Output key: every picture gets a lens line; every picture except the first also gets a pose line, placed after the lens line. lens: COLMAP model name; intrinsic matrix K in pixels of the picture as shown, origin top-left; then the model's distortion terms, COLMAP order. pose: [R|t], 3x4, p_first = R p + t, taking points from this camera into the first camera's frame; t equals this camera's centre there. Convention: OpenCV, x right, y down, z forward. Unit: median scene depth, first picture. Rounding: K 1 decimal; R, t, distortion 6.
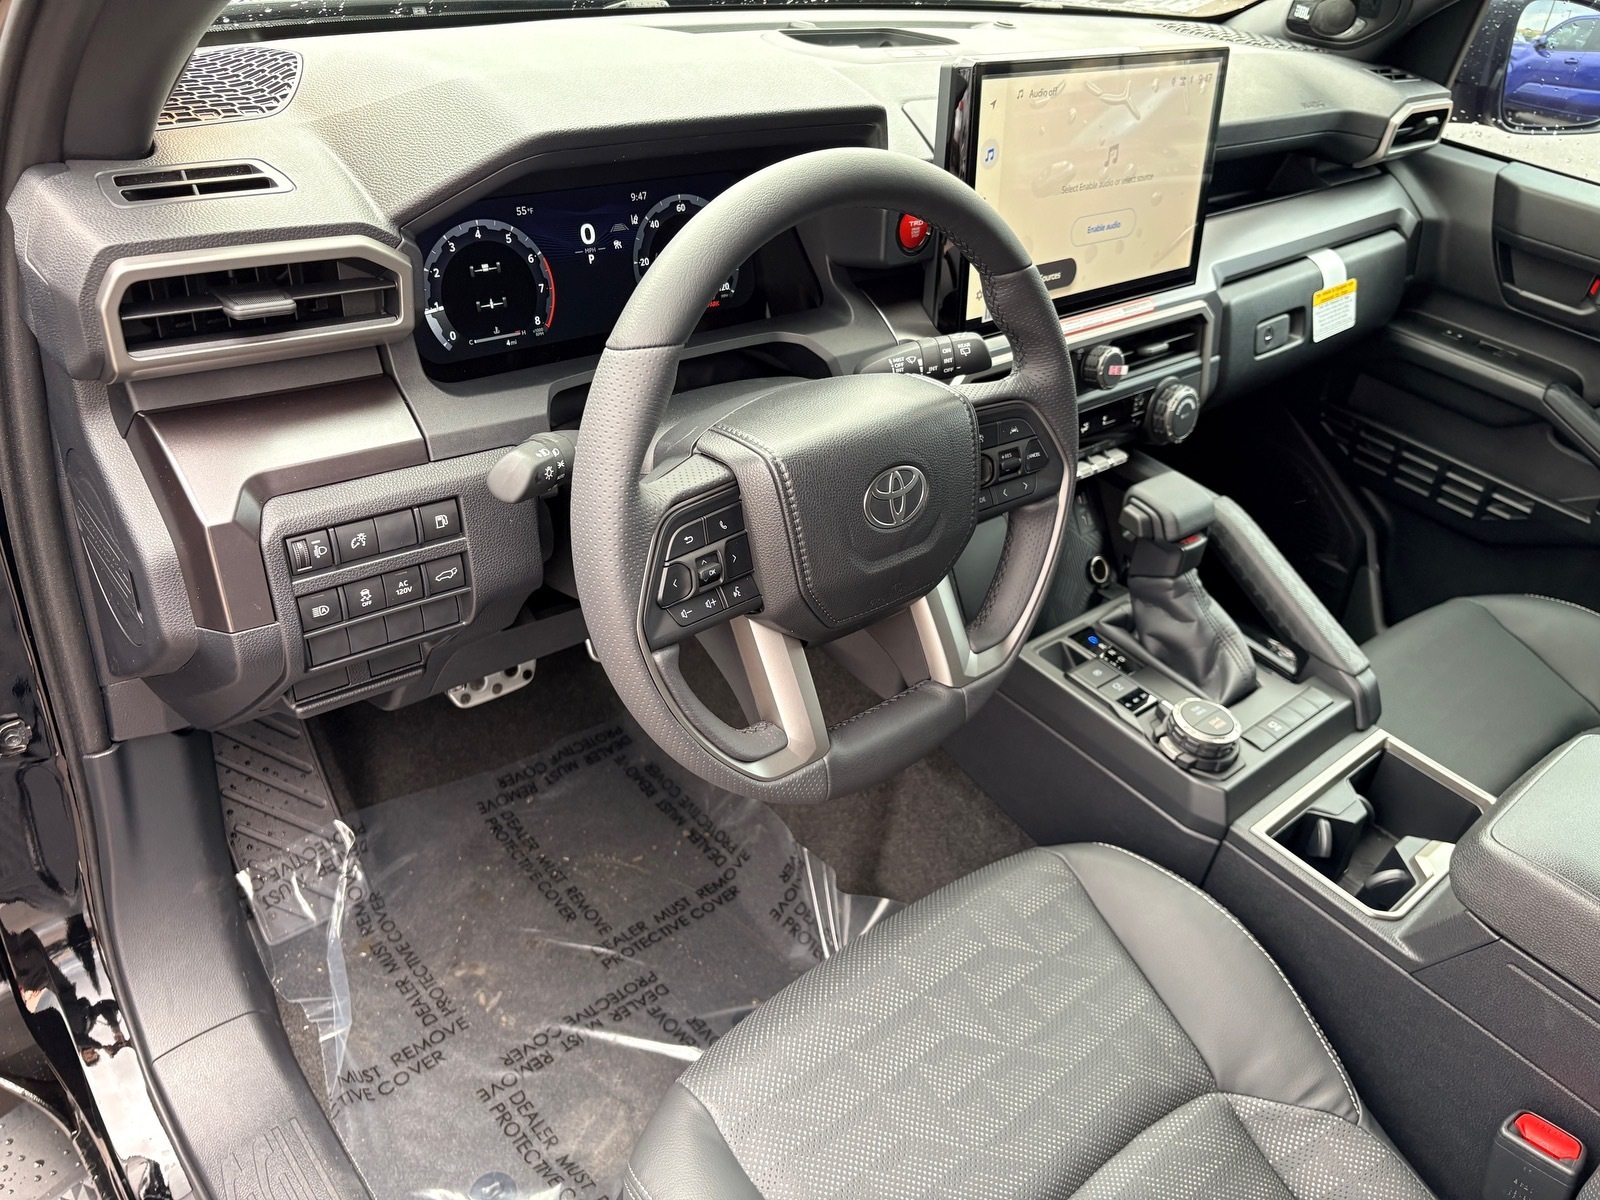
lens RADIAL K [[1216.3, 0, 800.0], [0, 1216.3, 600.0], [0, 0, 1]] dist [0.003759, -0.009134]
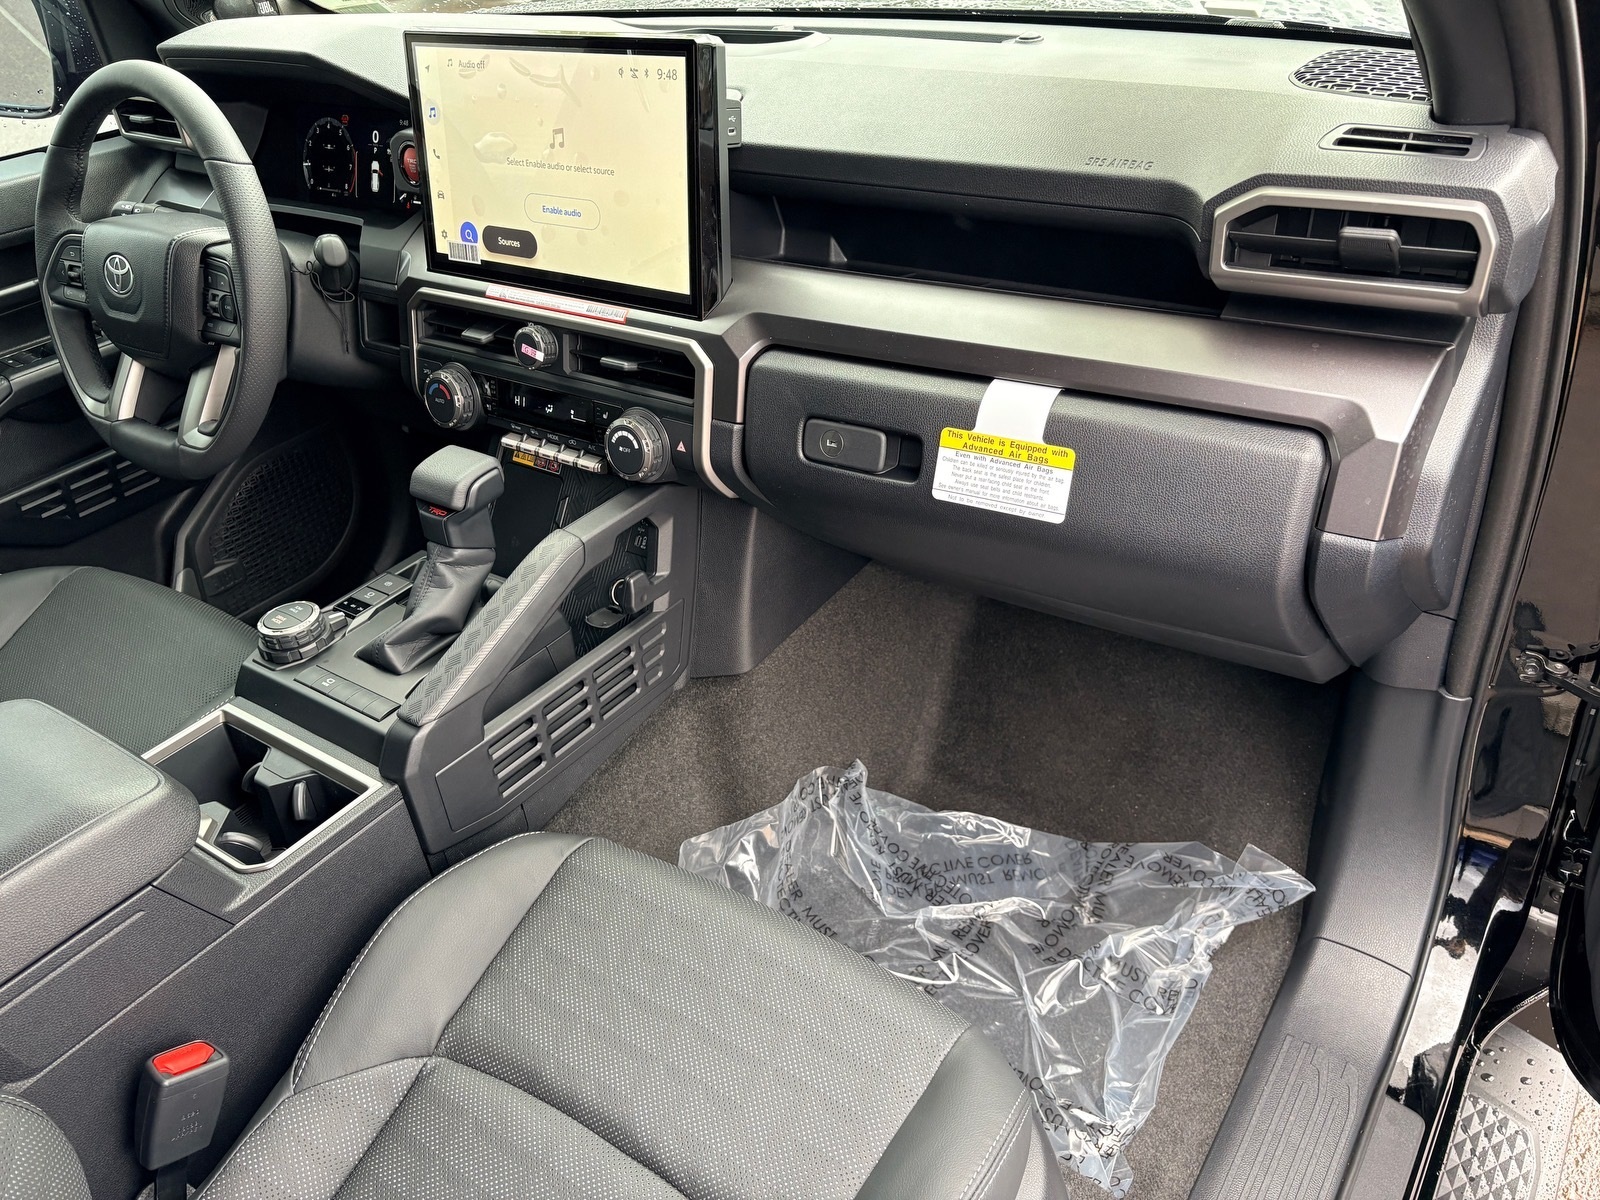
lens RADIAL K [[1225.4, 0, 800.0], [0, 1225.4, 600.0], [0, 0, 1]] dist [0.009611, 0.002011]
pose [[0.230101, 0.405276, -0.884763, 1.376619], [-0.464195, 0.844774, 0.266235, -0.414749], [0.855323, 0.349441, 0.382510, 0.935885]]
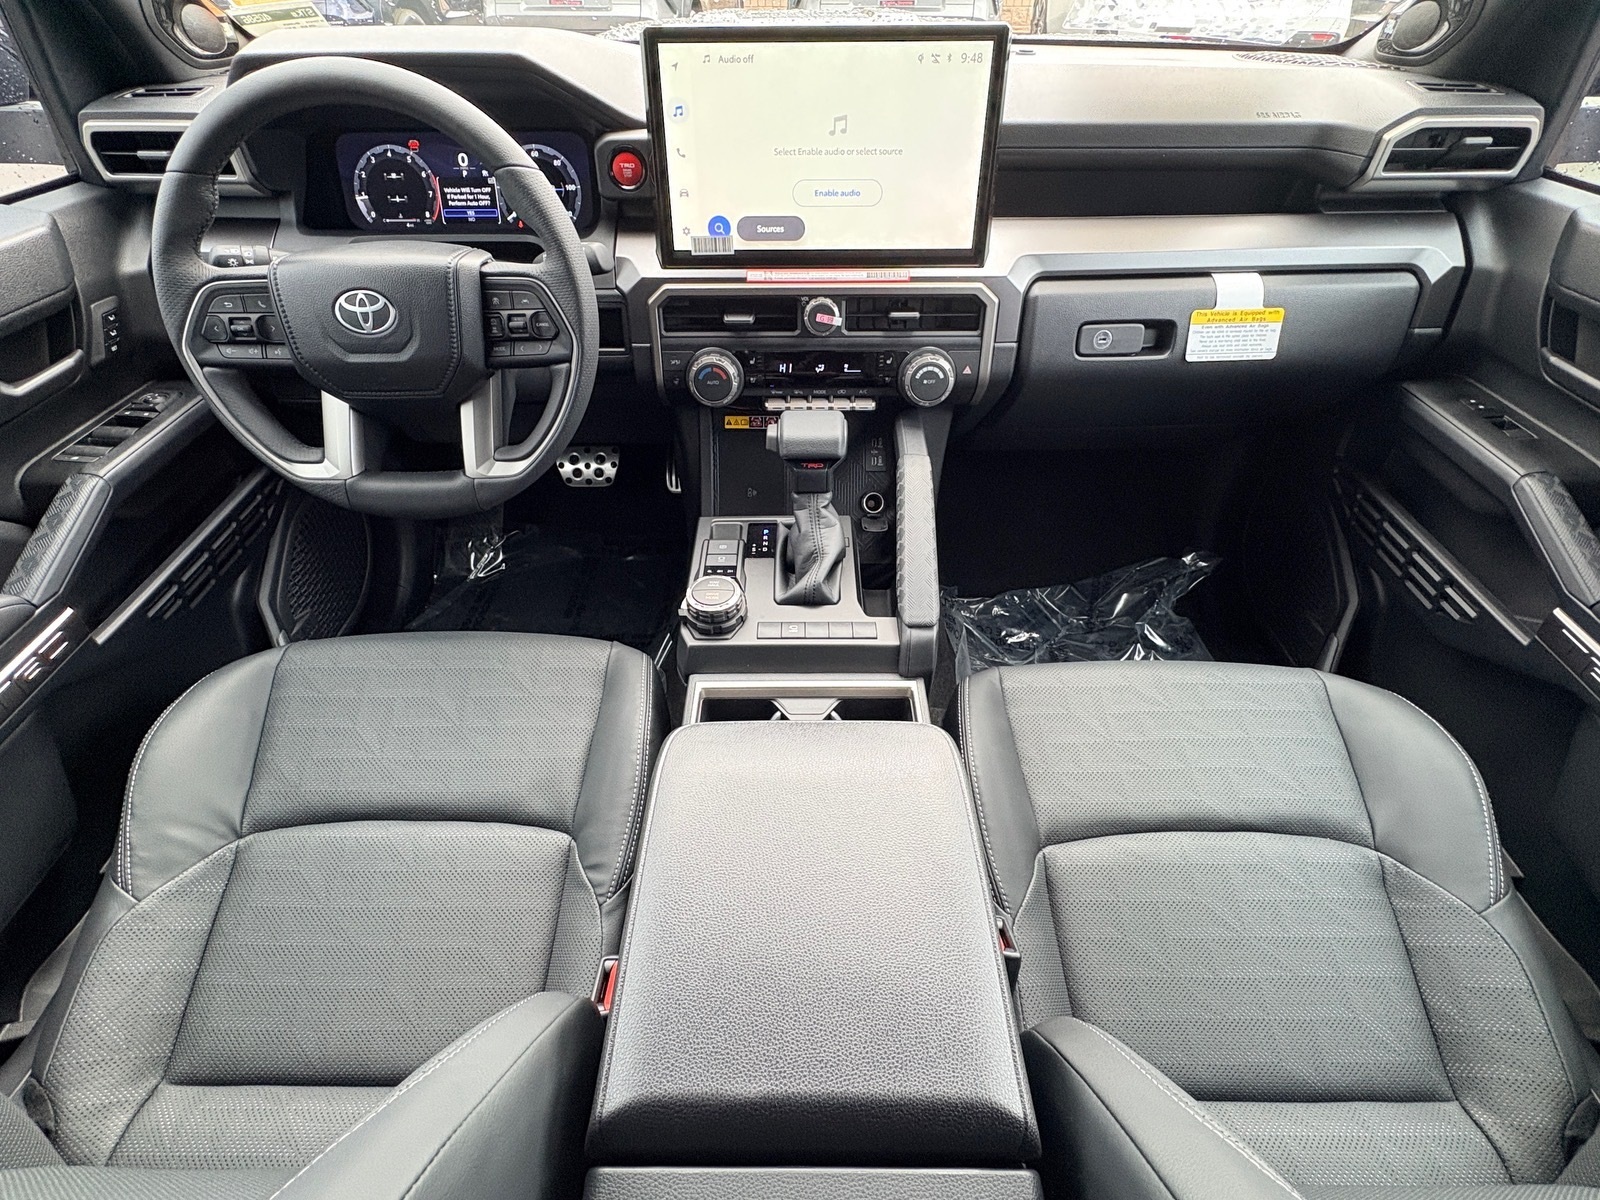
lens RADIAL K [[746.0, 0, 787.9], [0, 746.0, 594.8], [0, 0, 1]] dist [-0.002130, -0.000352]
pose [[0.751149, 0.336724, -0.567796, 0.795680], [-0.295278, 0.940664, 0.167220, -0.046761], [0.590412, 0.042050, 0.806006, 0.419427]]
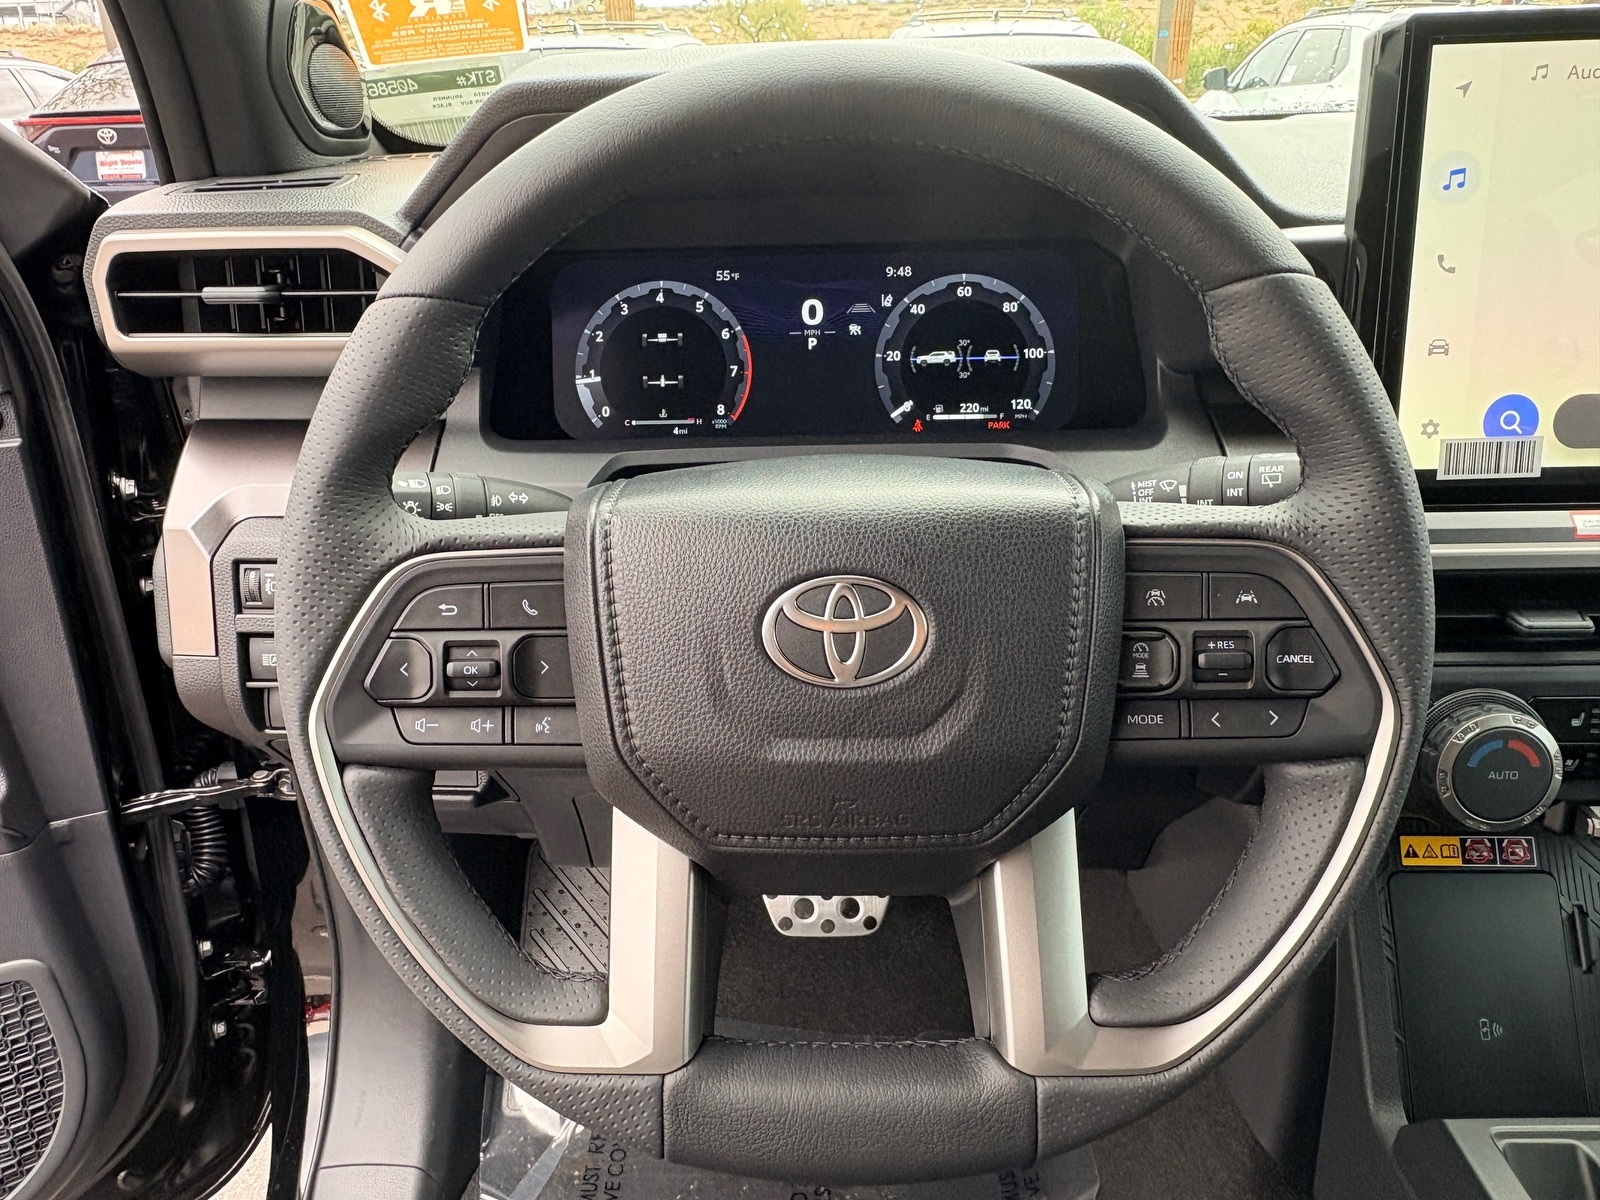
lens RADIAL K [[1201.2, 0, 739.4], [0, 1201.2, 598.7], [0, 0, 1]] dist [0.002137, -0.005630]
pose [[0.720990, 0.125150, -0.681550, 0.294772], [-0.294293, 0.945749, -0.137658, -0.007909], [0.627348, 0.299826, 0.718707, 0.416621]]
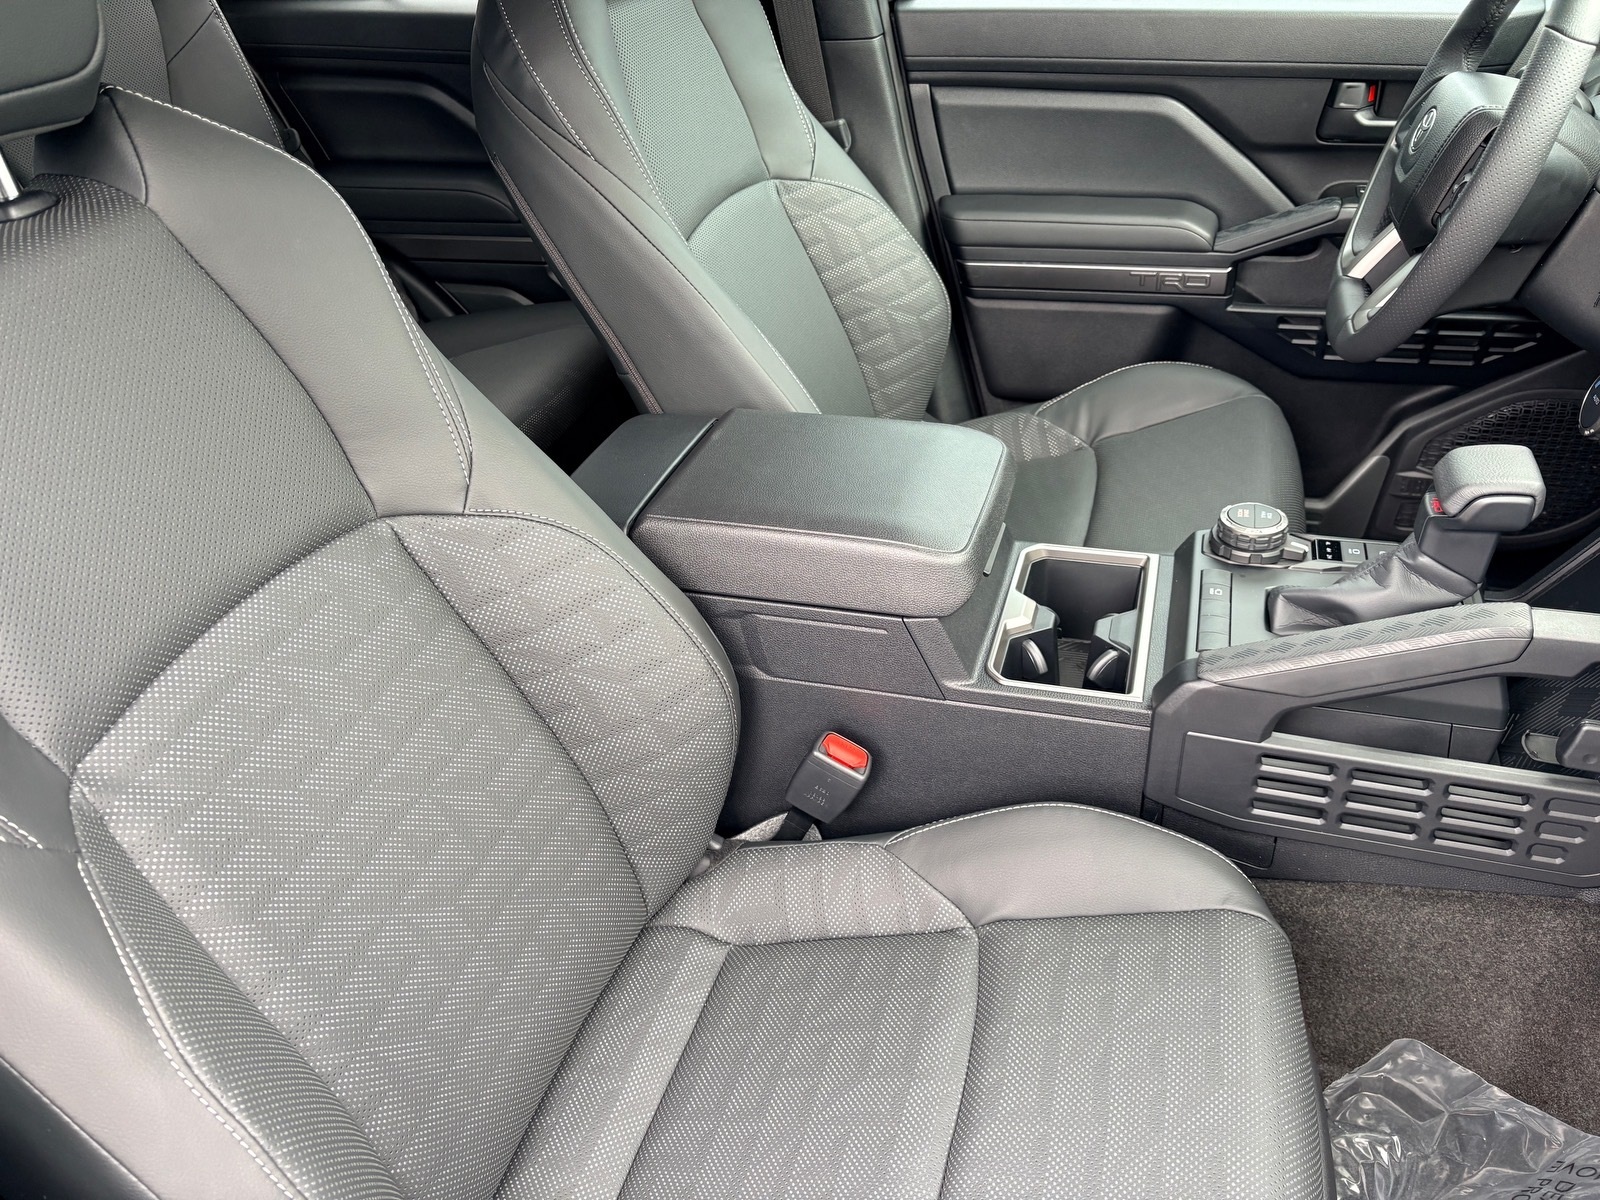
lens RADIAL K [[1225.4, 0, 800.0], [0, 1225.4, 600.0], [0, 0, 1]] dist [0.009611, 0.002011]
pose [[-0.846073, 0.228715, -0.481508, 1.141633], [-0.339586, 0.465019, 0.817581, -0.569393], [0.410904, 0.855246, -0.315772, 1.189706]]
